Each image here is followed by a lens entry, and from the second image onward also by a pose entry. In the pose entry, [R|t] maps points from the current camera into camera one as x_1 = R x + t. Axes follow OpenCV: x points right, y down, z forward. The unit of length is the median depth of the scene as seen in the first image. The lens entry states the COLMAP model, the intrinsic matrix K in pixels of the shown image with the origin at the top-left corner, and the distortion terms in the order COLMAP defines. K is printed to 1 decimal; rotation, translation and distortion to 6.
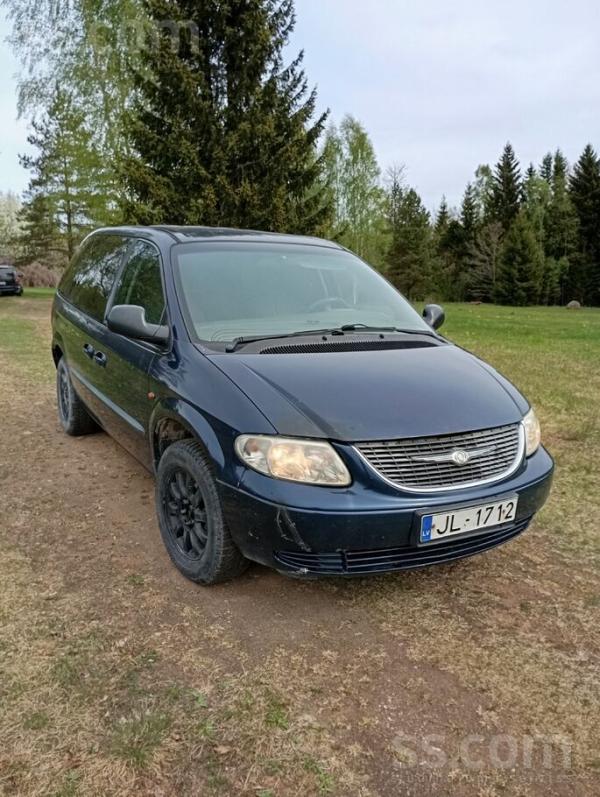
lens RADIAL K [[671.7, 0, 300.0], [0, 671.7, 398.5], [0, 0, 1]] dist [0.082067, -0.095856]
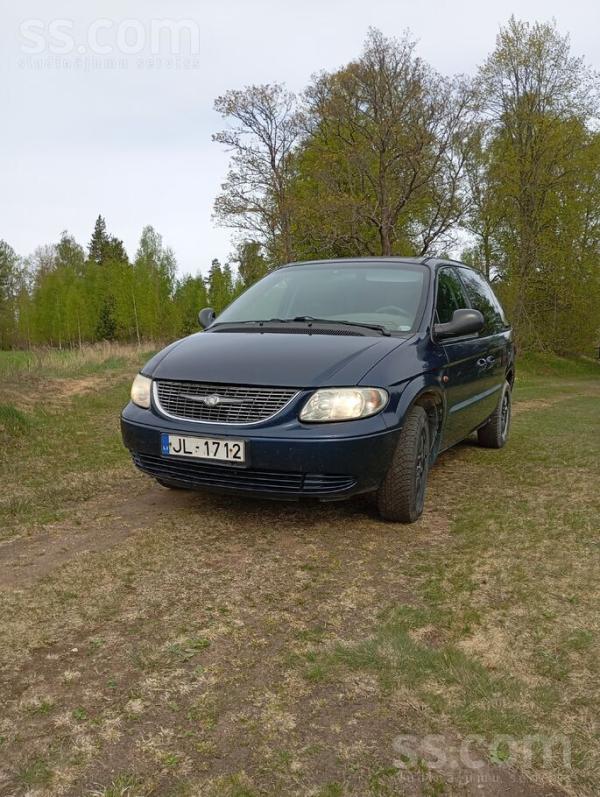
lens RADIAL K [[671.7, 0, 300.0], [0, 671.7, 398.5], [0, 0, 1]] dist [0.082067, -0.095856]
pose [[0.578937, 0.070519, -0.812317, 1.358918], [-0.170582, 0.984682, -0.036092, 0.101057], [0.797329, 0.159461, 0.582098, 0.399958]]
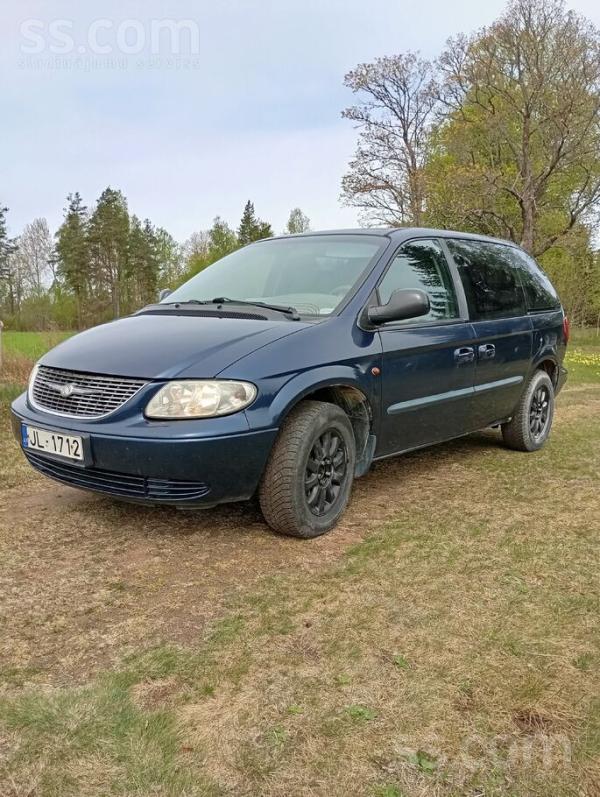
lens RADIAL K [[671.7, 0, 300.0], [0, 671.7, 398.5], [0, 0, 1]] dist [0.082067, -0.095856]
pose [[0.373014, 0.106907, -0.921646, 1.446786], [-0.199112, 0.979420, 0.033023, -0.015659], [0.906209, 0.171193, 0.386624, 0.919585]]
